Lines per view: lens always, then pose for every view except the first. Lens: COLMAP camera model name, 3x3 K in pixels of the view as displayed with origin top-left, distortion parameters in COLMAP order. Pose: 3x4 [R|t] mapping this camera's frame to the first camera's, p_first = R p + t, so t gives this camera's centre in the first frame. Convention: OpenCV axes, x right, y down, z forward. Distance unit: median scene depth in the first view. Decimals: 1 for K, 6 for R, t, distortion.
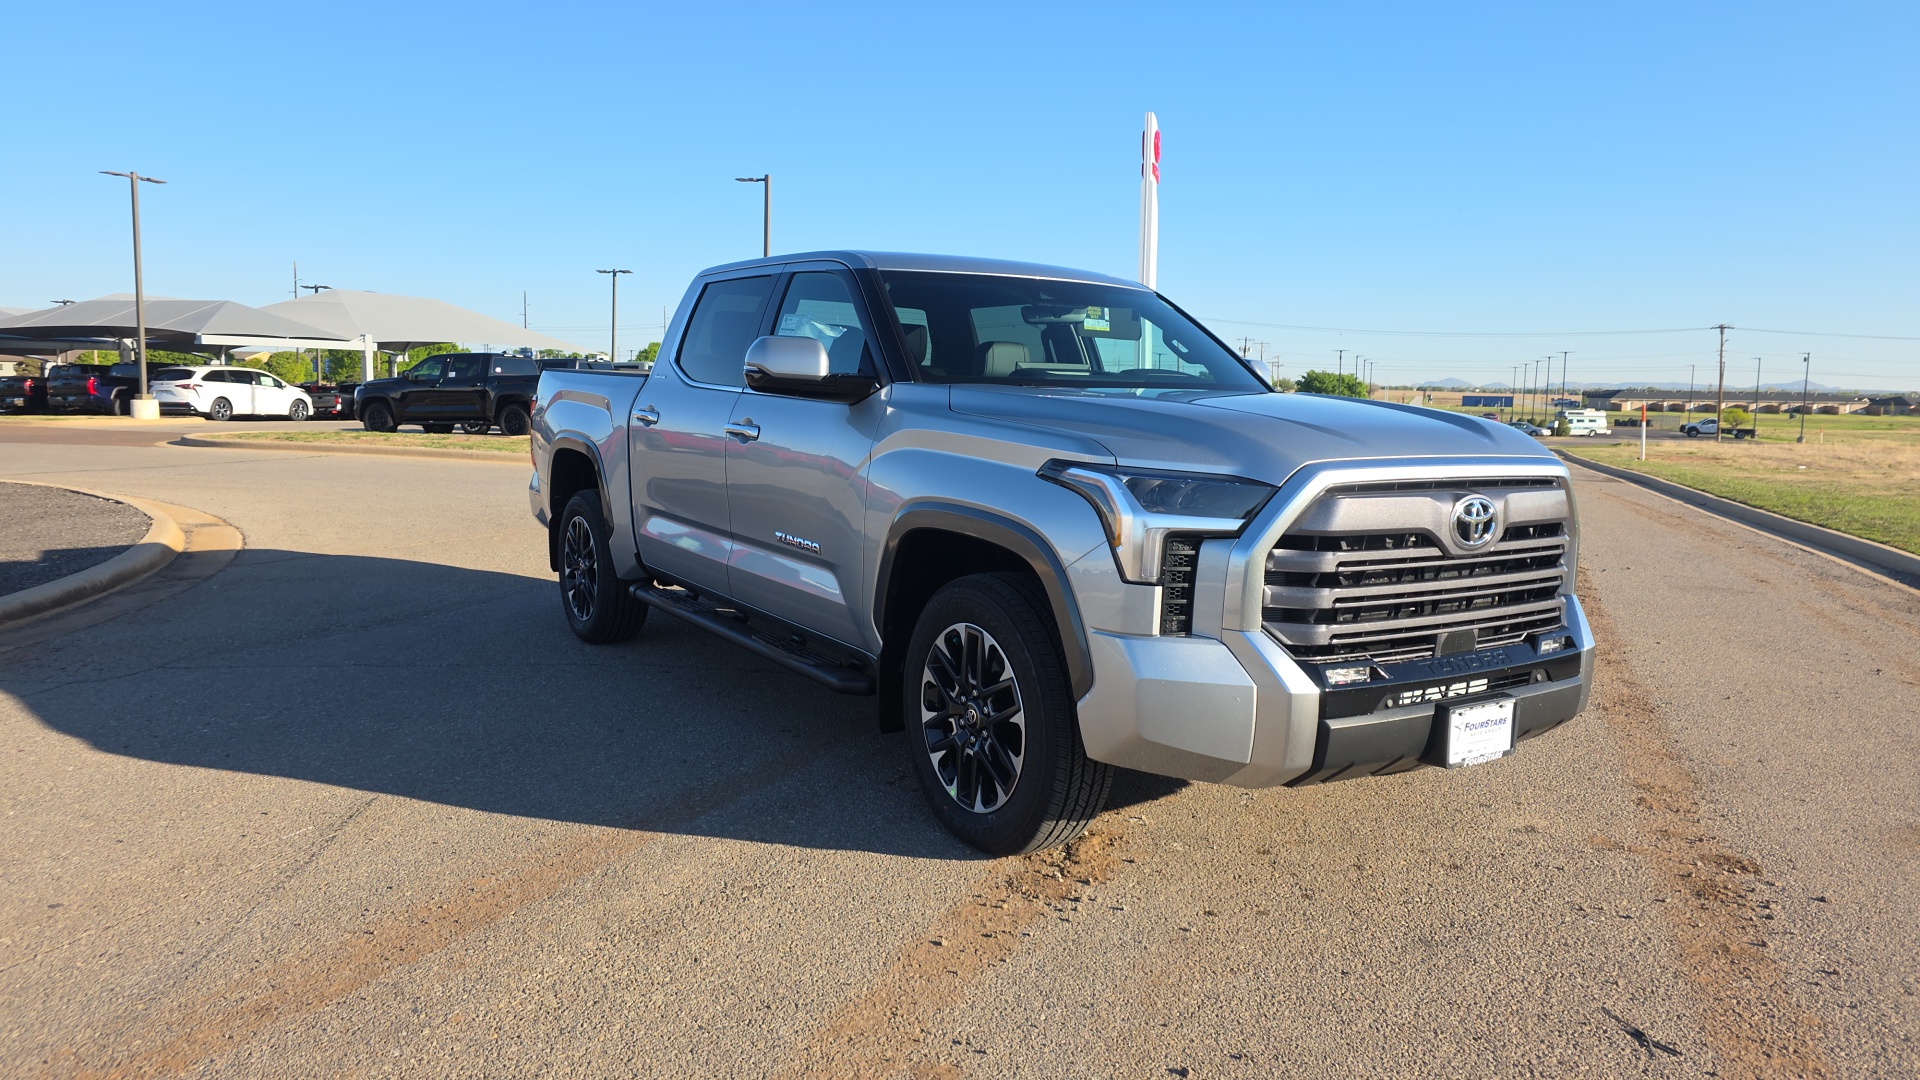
lens RADIAL K [[1303.3, 0, 947.2], [0, 1303.3, 540.6], [0, 0, 1]] dist [0.036717, -0.006406]
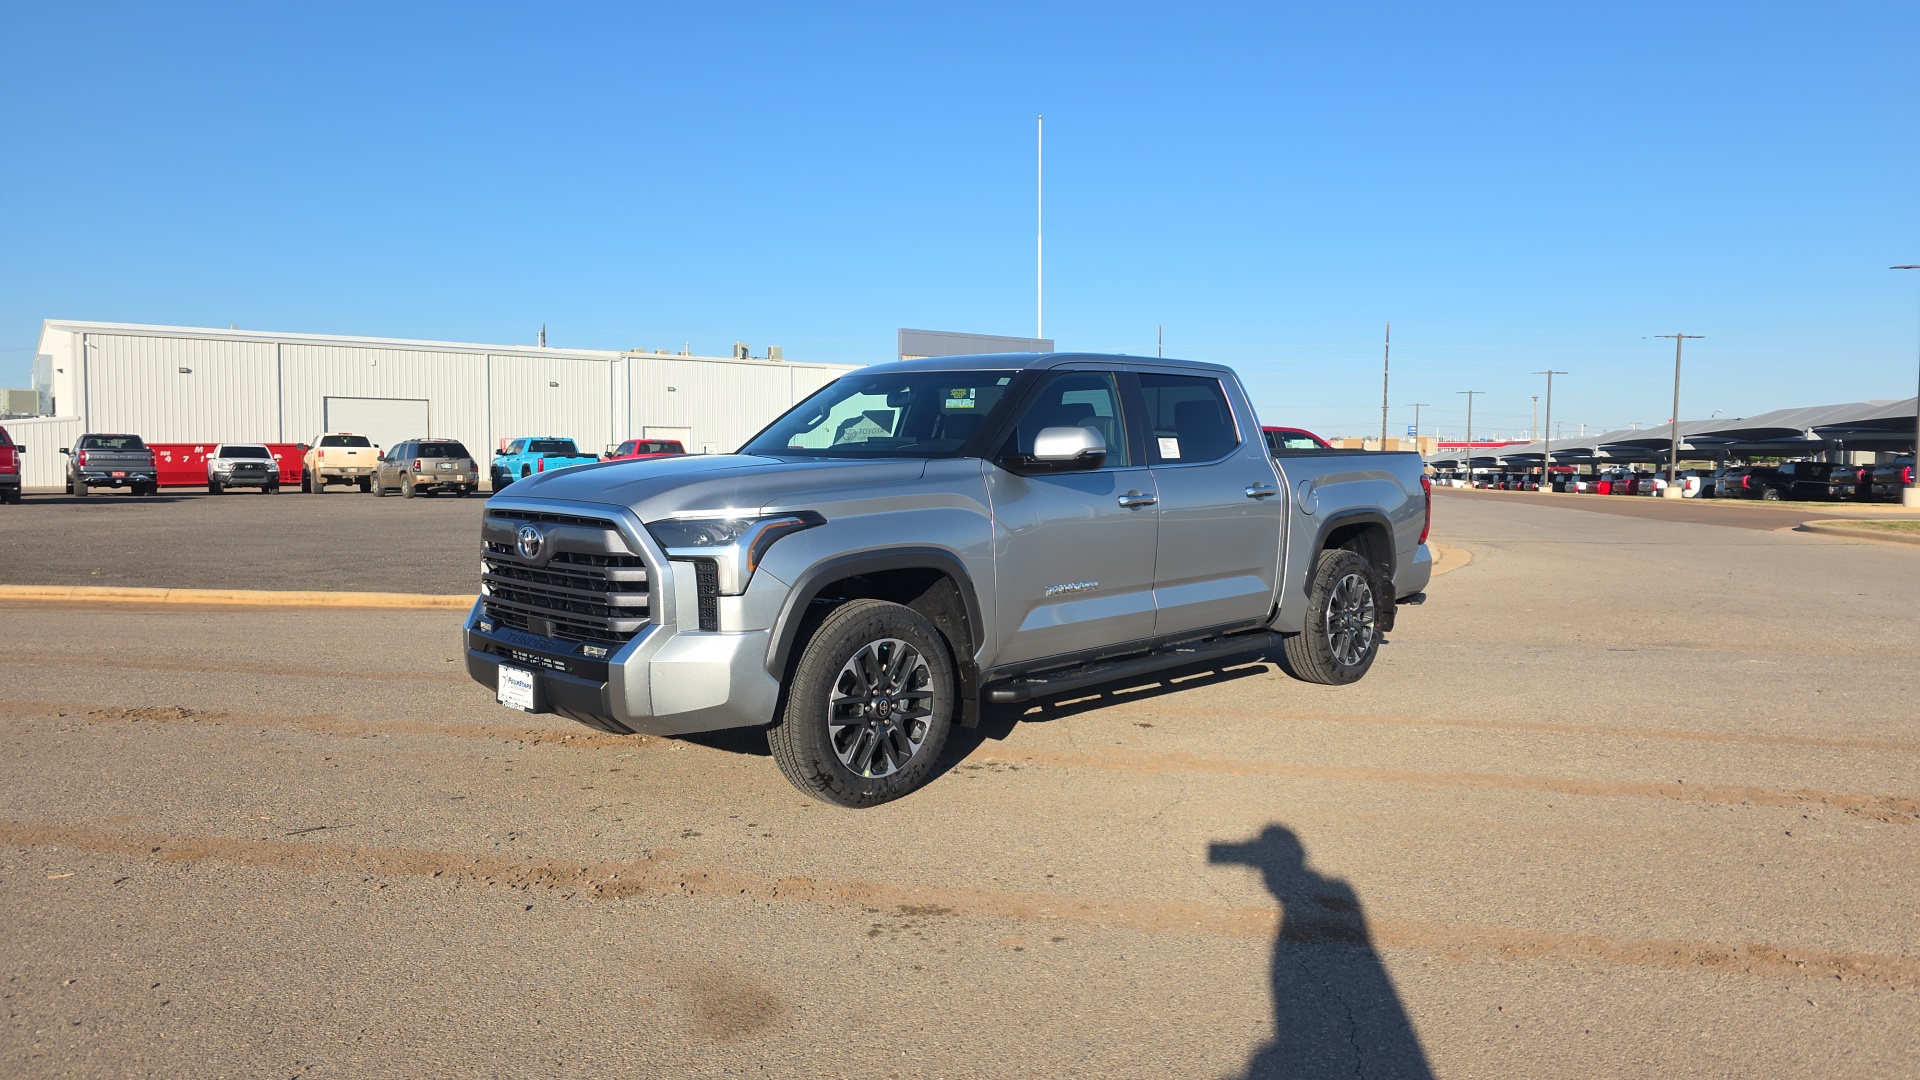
lens RADIAL K [[1274.6, 0, 1017.1], [0, 1274.6, 584.1], [0, 0, 1]] dist [0.031913, -0.022800]
pose [[0.220665, 0.081511, -0.971938, 1.839558], [-0.115172, 0.991708, 0.057021, -0.109262], [0.968526, 0.099358, 0.228223, 1.167820]]
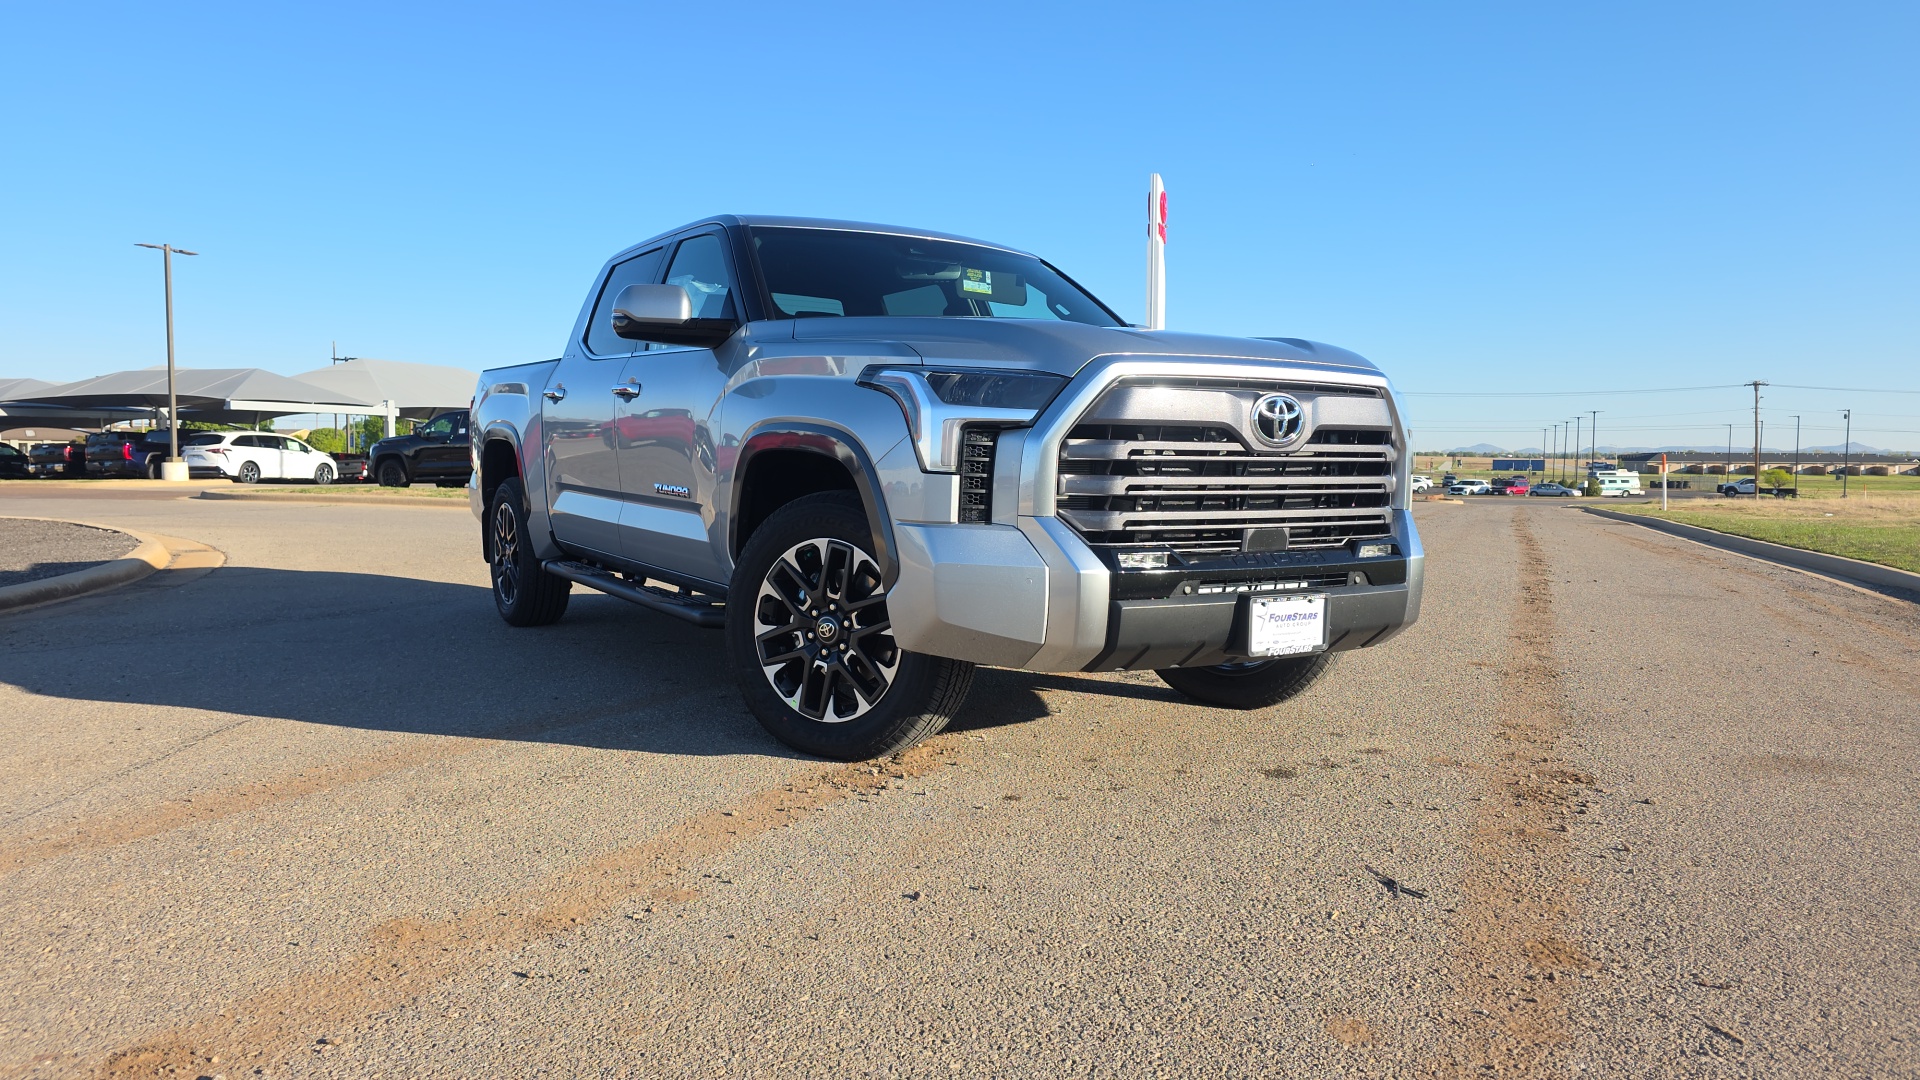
lens RADIAL K [[1303.7, 0, 918.0], [0, 1303.7, 555.0], [0, 0, 1]] dist [0.000606, 0.048452]
pose [[0.999108, -0.009986, -0.041038, 0.157090], [0.008245, 0.999068, -0.042378, 0.127503], [0.041423, 0.042002, 0.998258, -0.021045]]
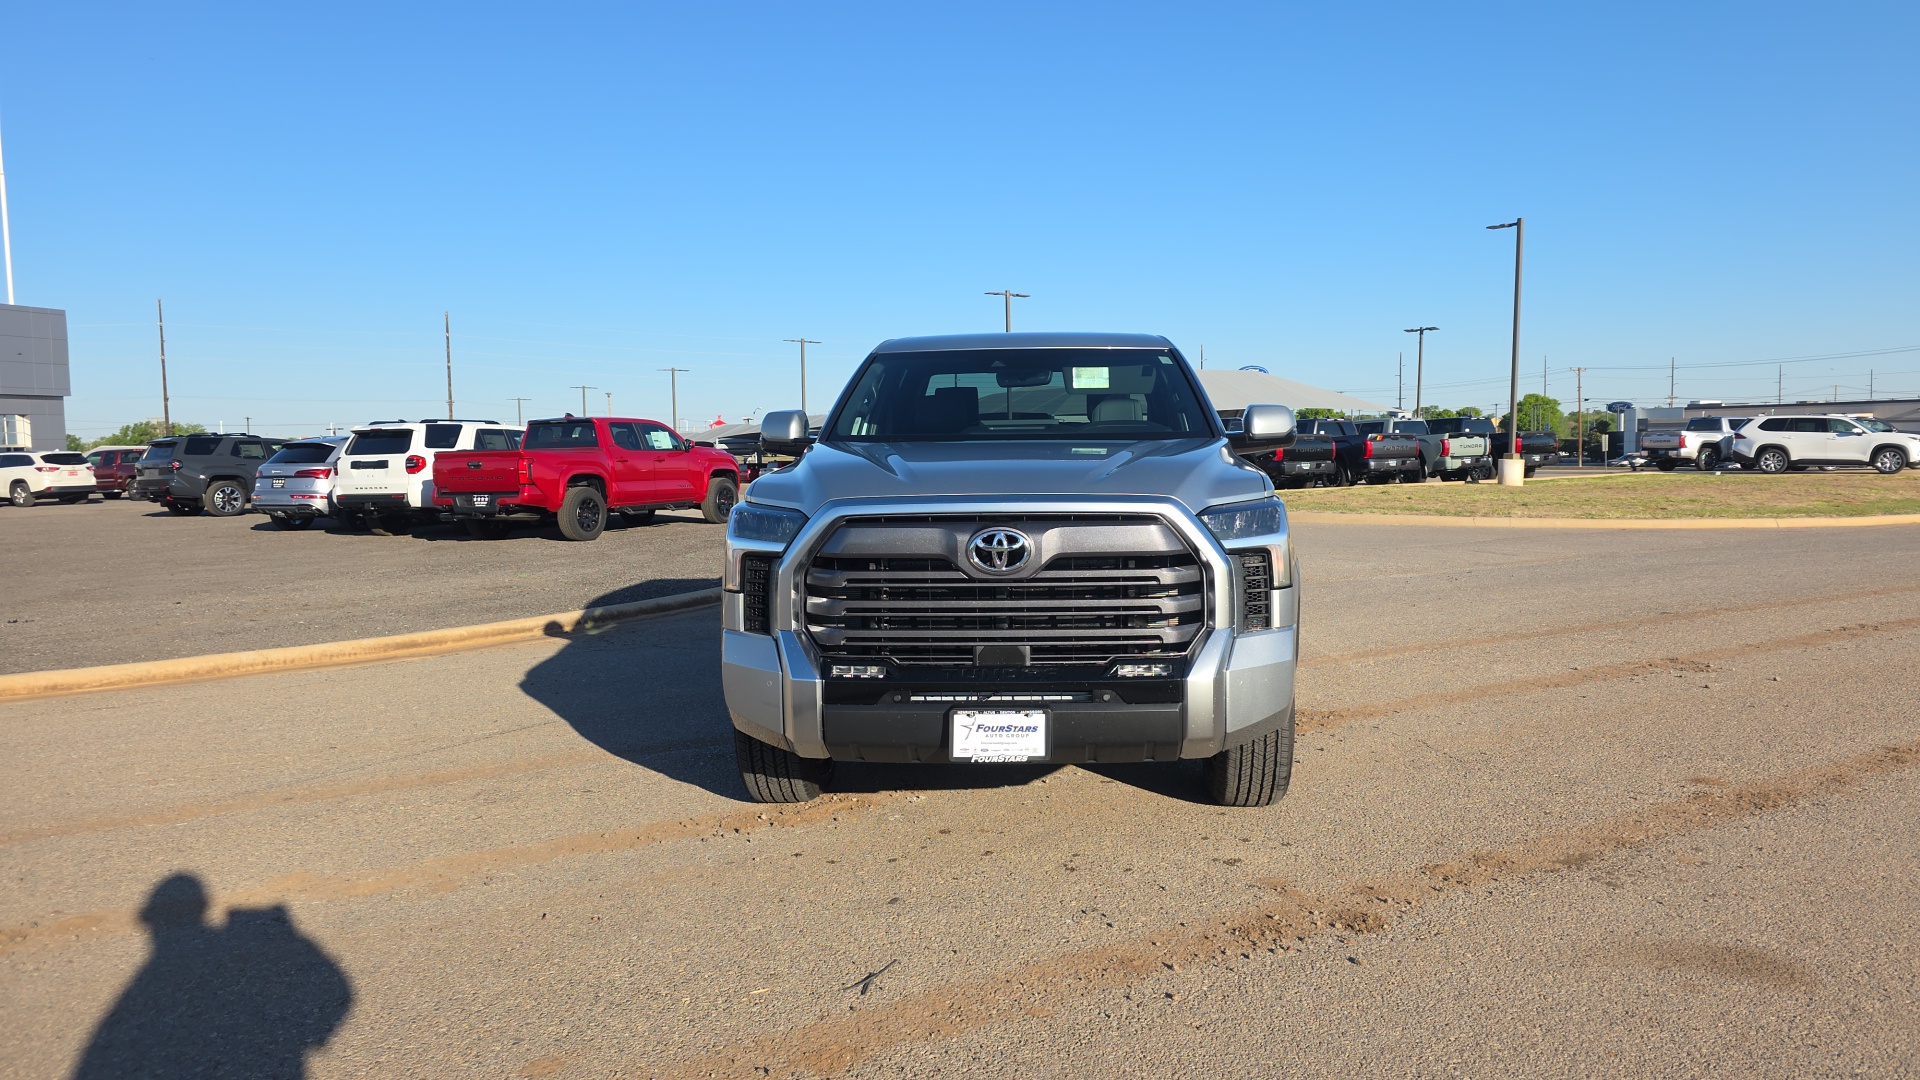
lens RADIAL K [[1274.6, 0, 1017.1], [0, 1274.6, 584.1], [0, 0, 1]] dist [0.031913, -0.022800]
pose [[0.809895, 0.033876, -0.585596, 1.028654], [-0.040683, 0.999171, 0.001536, 0.011875], [0.585163, 0.022580, 0.810602, 0.110509]]
